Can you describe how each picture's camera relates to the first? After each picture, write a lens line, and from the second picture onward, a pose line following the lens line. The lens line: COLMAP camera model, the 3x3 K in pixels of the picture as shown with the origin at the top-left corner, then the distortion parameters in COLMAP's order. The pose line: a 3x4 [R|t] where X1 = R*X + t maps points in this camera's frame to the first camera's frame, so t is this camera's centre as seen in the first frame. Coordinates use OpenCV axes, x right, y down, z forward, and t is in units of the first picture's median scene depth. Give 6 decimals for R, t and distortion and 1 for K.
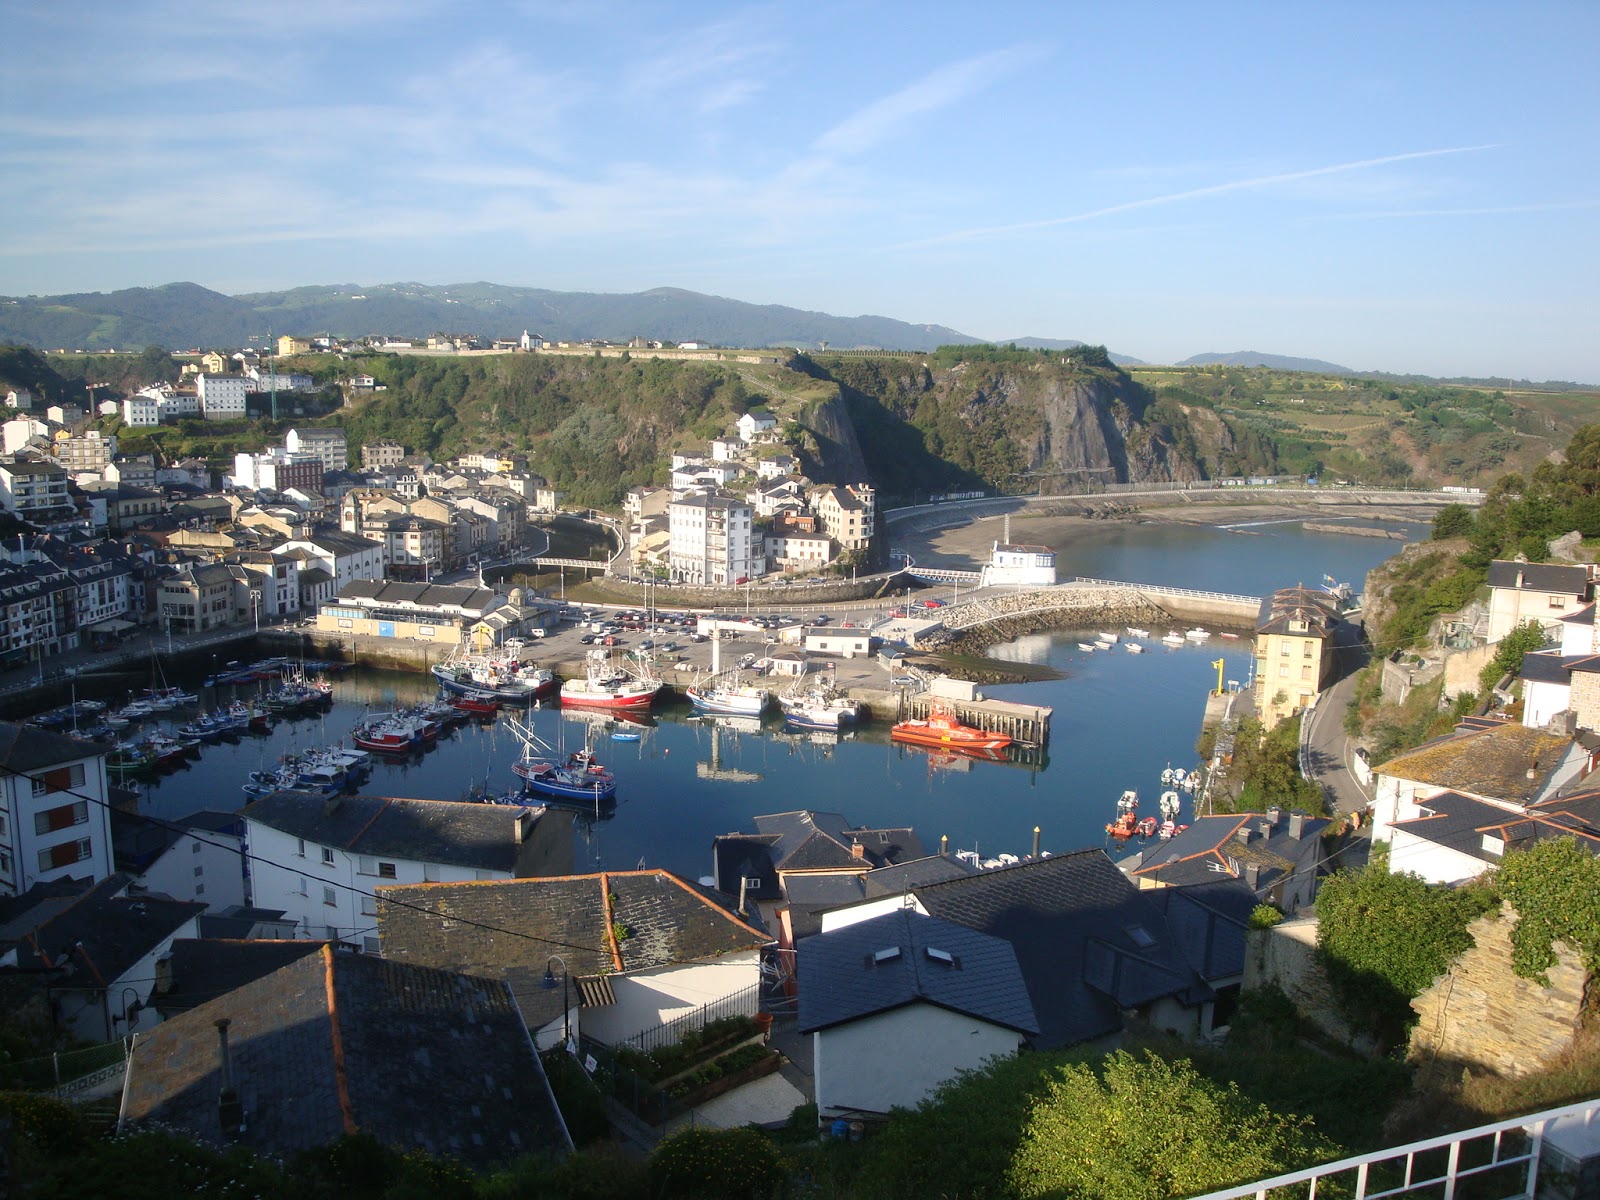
lens RADIAL K [[1328.6, 0, 800.0], [0, 1328.6, 600.0], [0, 0, 1]] dist [-0.159494, 0.117076]
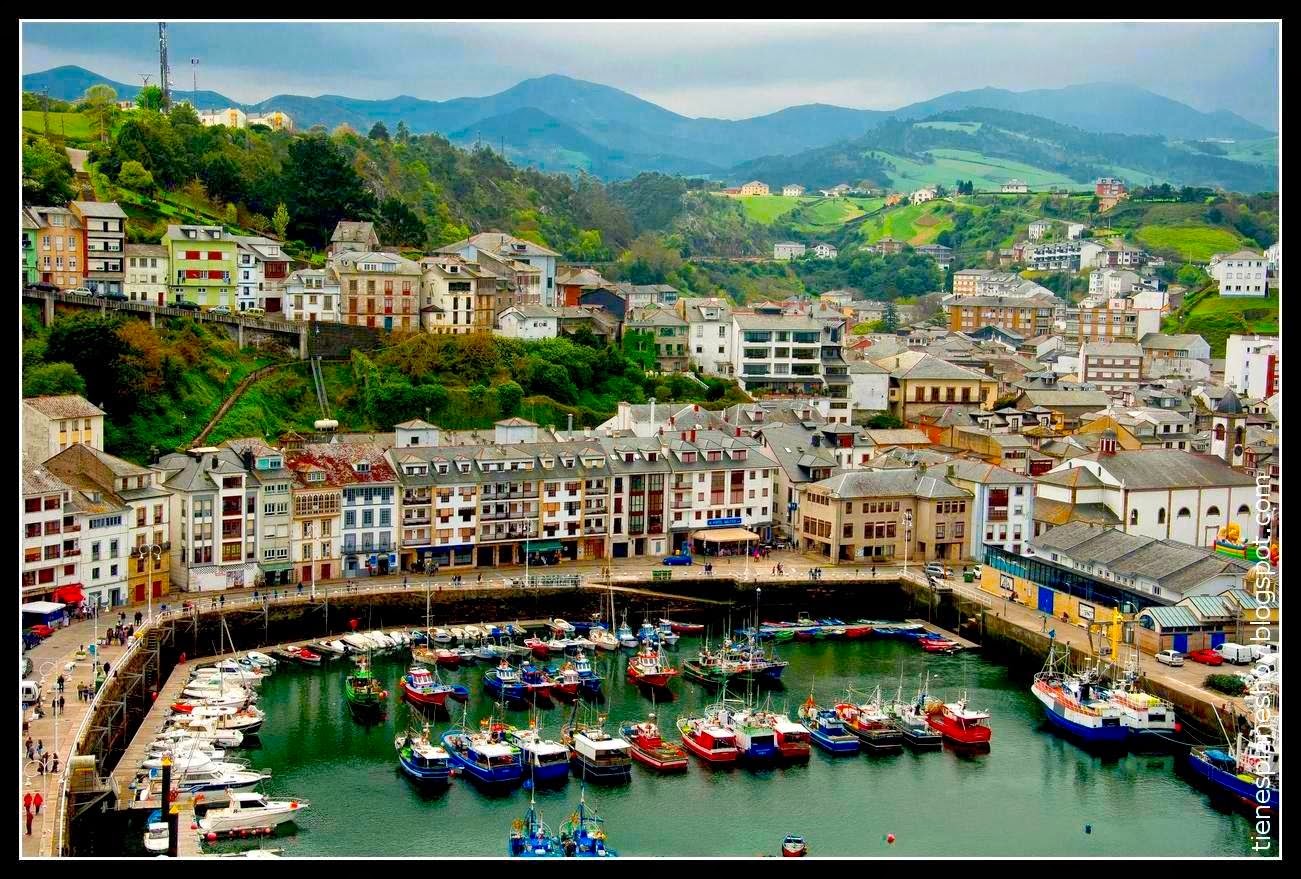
lens RADIAL K [[2028.9, 0, 650.5], [0, 2028.9, 439.5], [0, 0, 1]] dist [0.257091, 0.031294]
pose [[0.570264, 0.075264, -0.818007, 0.235592], [-0.148707, 0.988800, -0.012690, -0.008041], [0.807890, 0.128880, 0.575069, 0.200960]]
